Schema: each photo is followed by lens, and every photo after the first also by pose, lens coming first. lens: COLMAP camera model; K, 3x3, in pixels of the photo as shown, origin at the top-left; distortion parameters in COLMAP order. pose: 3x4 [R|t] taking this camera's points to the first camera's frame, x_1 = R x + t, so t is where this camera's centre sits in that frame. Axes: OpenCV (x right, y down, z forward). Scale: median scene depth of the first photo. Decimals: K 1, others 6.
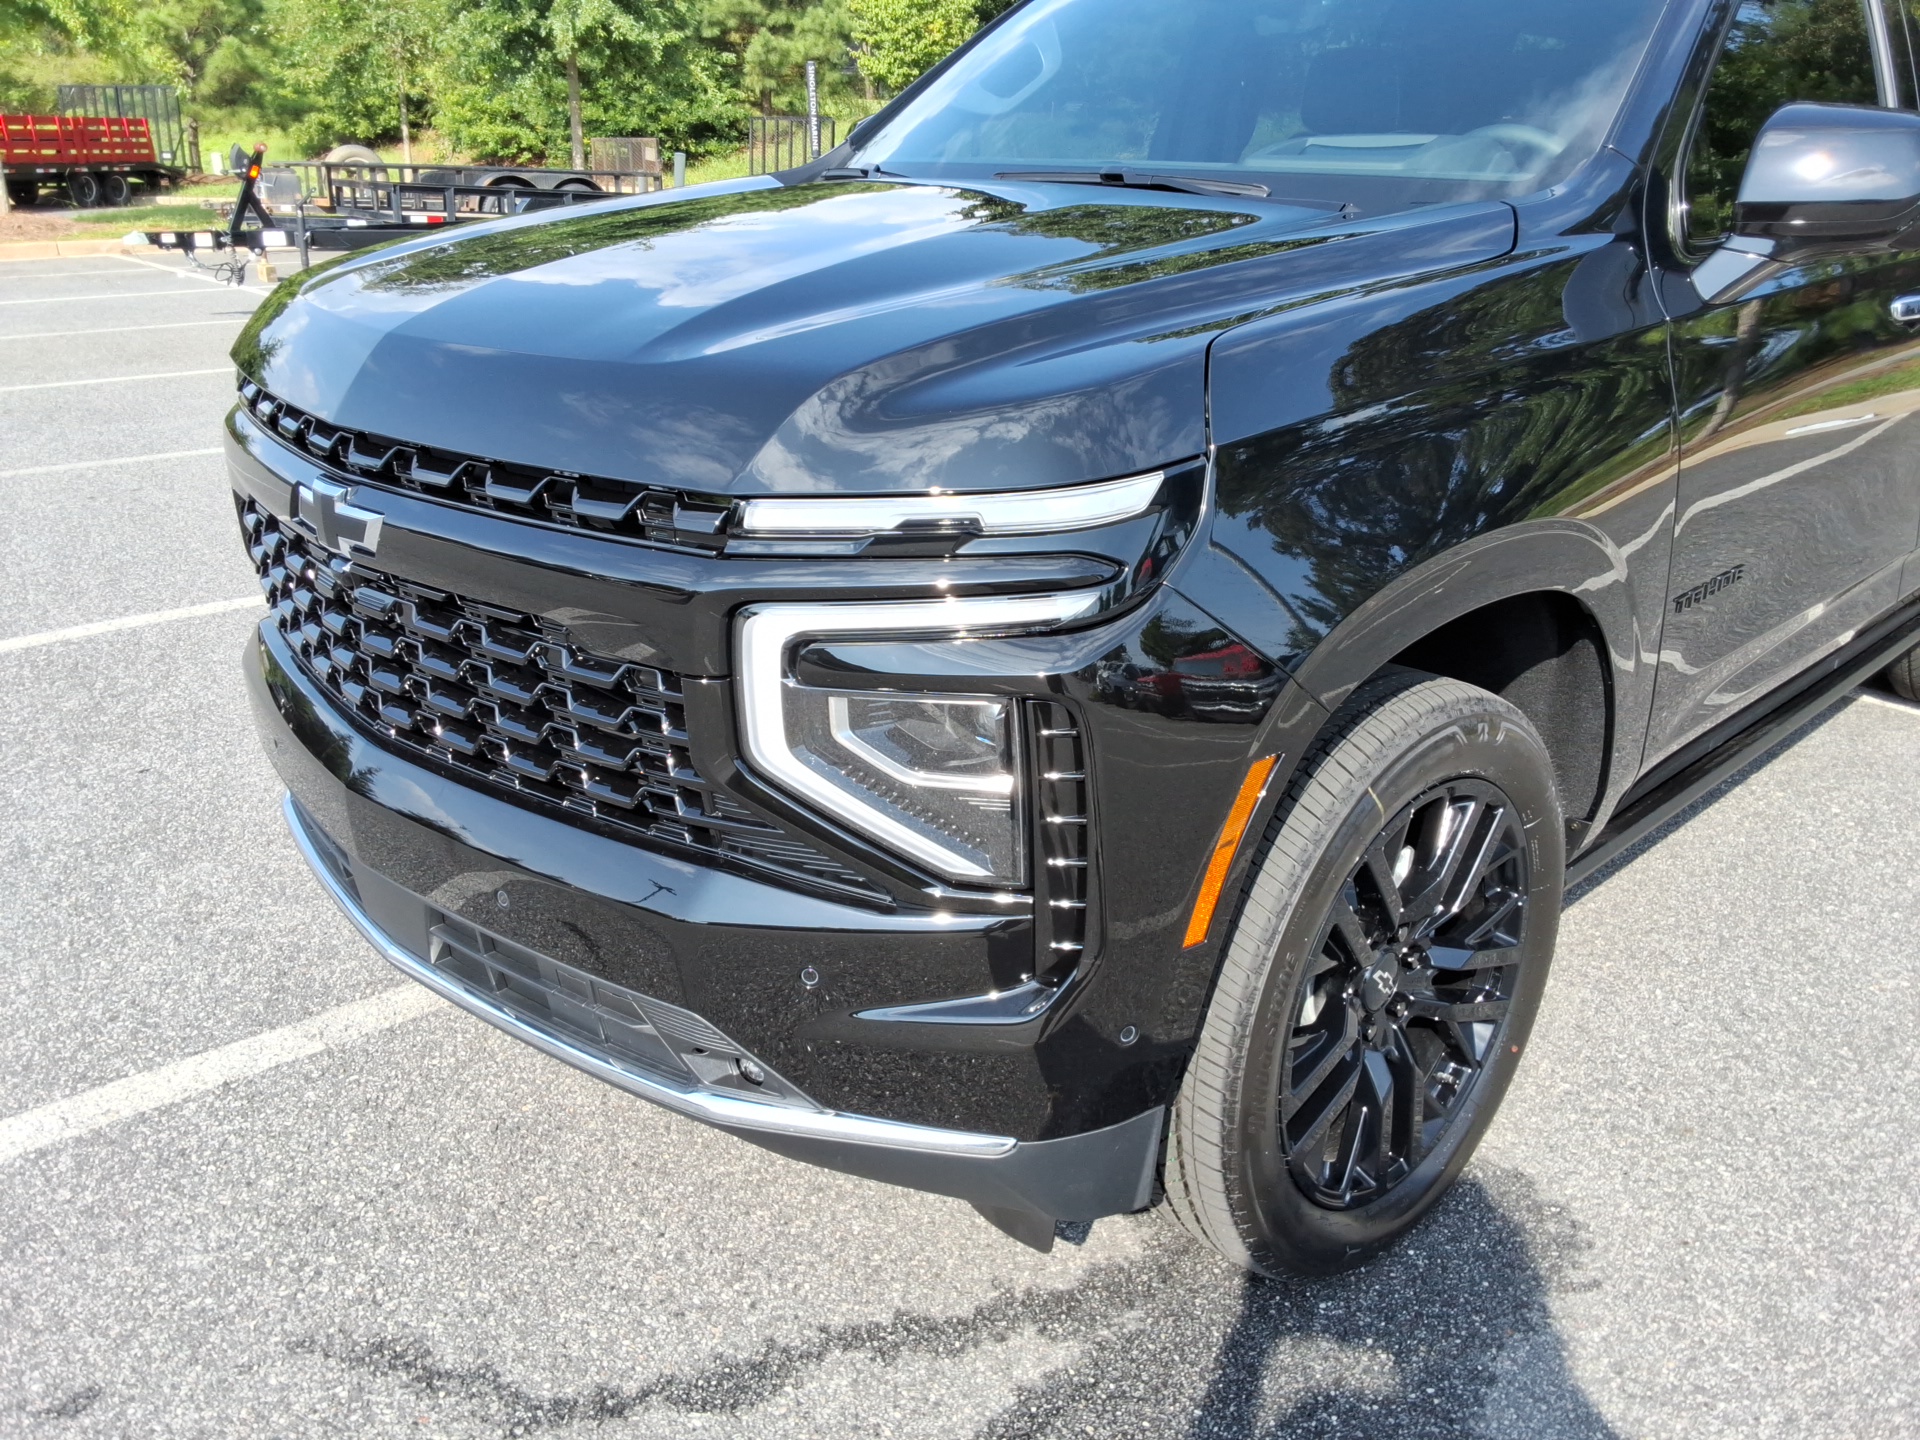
lens RADIAL K [[1538.3, 0, 959.0], [0, 1538.3, 664.9], [0, 0, 1]] dist [0.091775, -0.144321]
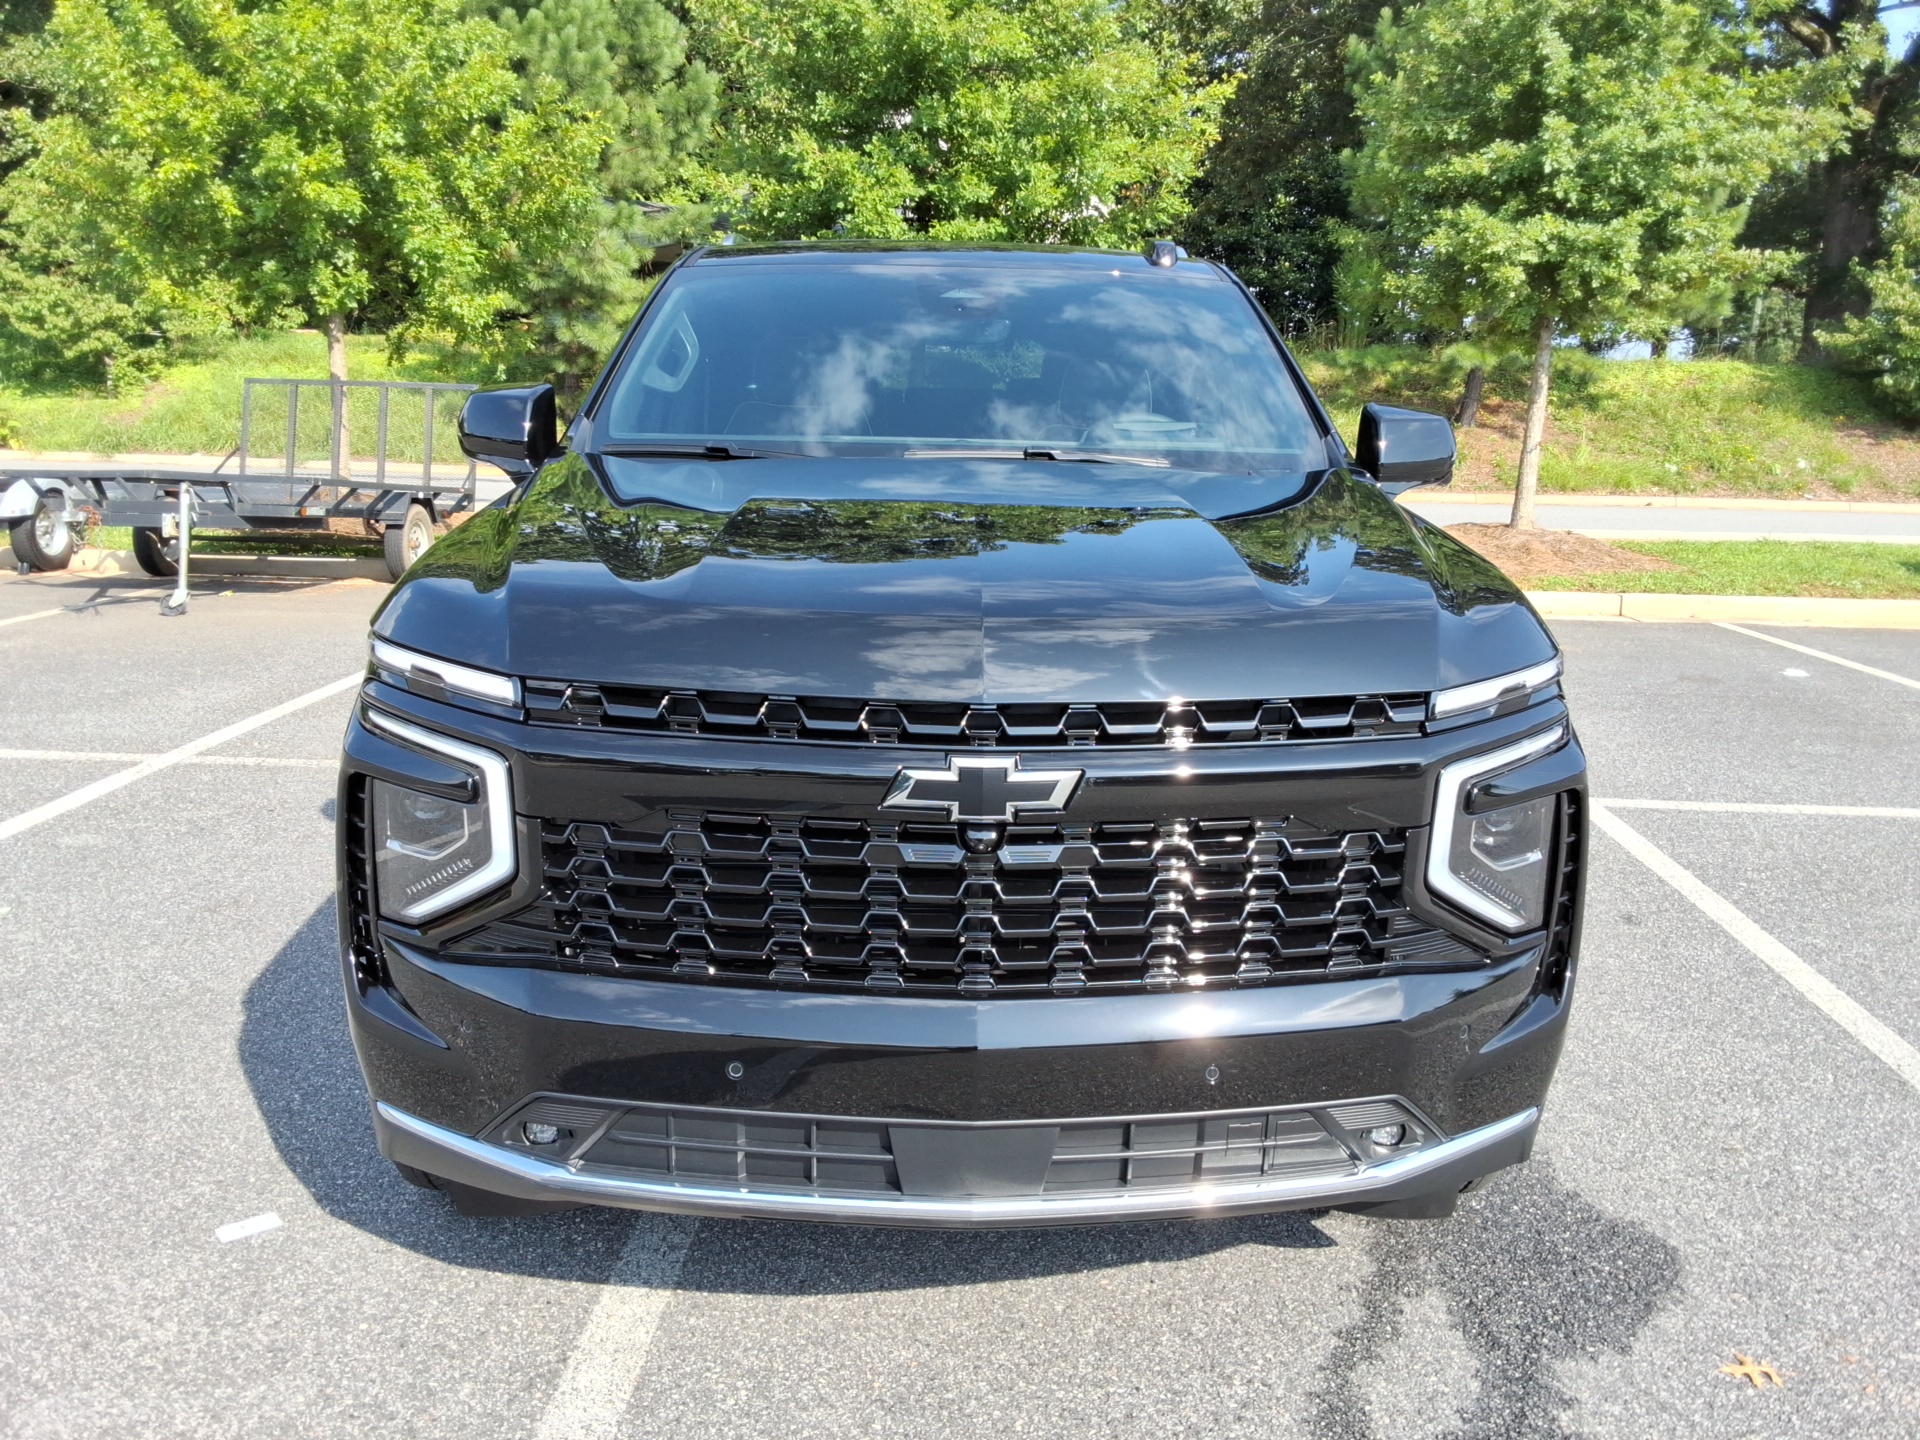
lens RADIAL K [[1538.3, 0, 948.0], [0, 1538.3, 725.0], [0, 0, 1]] dist [0.091775, -0.144321]
pose [[0.678492, -0.149690, 0.719195, -1.133193], [0.227234, 0.973770, -0.011697, -0.126884], [-0.698579, 0.171362, 0.694710, 0.268538]]
